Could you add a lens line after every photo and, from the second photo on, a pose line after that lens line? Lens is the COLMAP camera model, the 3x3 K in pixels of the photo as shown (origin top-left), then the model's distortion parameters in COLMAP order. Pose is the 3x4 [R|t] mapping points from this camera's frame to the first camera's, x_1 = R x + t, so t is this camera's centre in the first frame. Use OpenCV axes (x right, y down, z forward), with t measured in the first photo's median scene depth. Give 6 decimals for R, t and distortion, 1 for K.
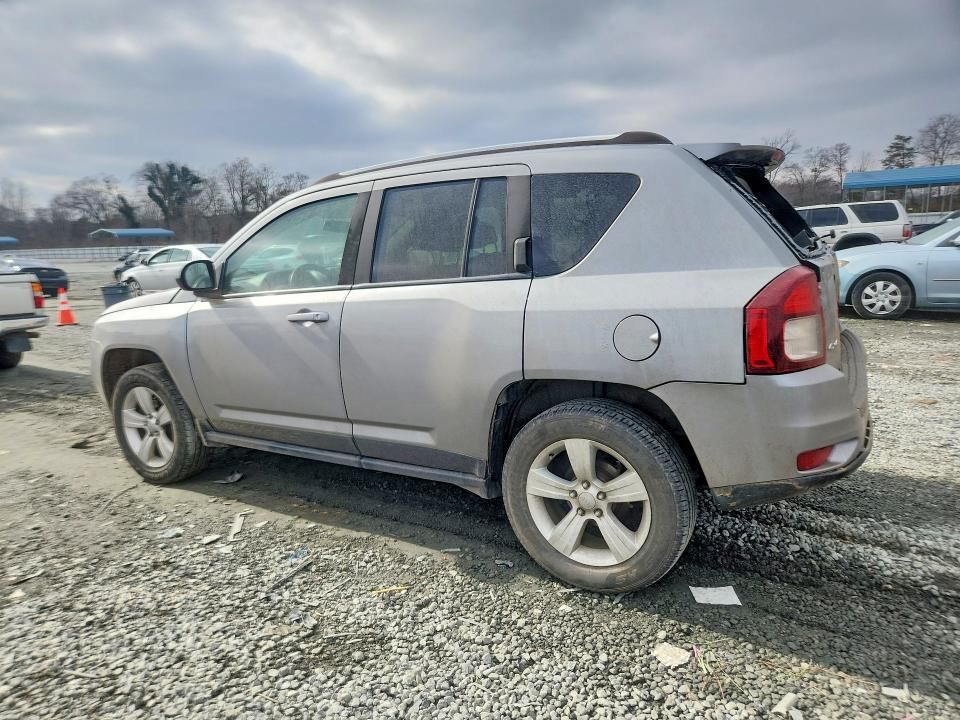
lens RADIAL K [[744.7, 0, 484.3], [0, 744.7, 357.5], [0, 0, 1]] dist [-0.004695, 0.061171]
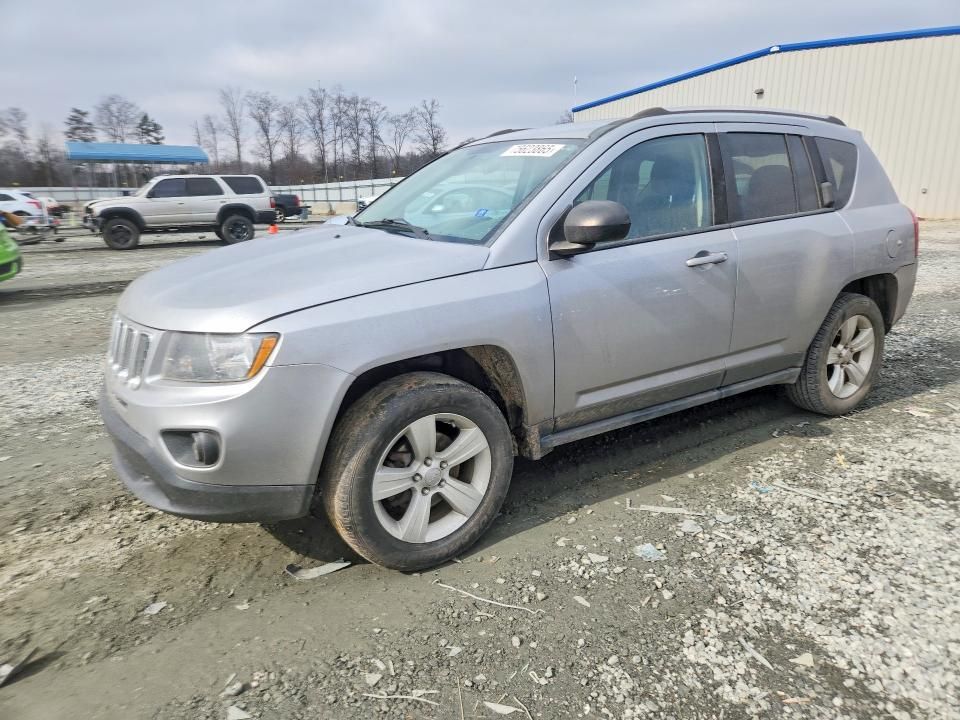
lens RADIAL K [[744.7, 0, 484.3], [0, 744.7, 357.5], [0, 0, 1]] dist [-0.004695, 0.061171]
pose [[0.224369, -0.191680, 0.955467, -0.475323], [0.176706, 0.972214, 0.153544, -0.057729], [-0.958349, 0.134386, 0.252006, 0.439360]]
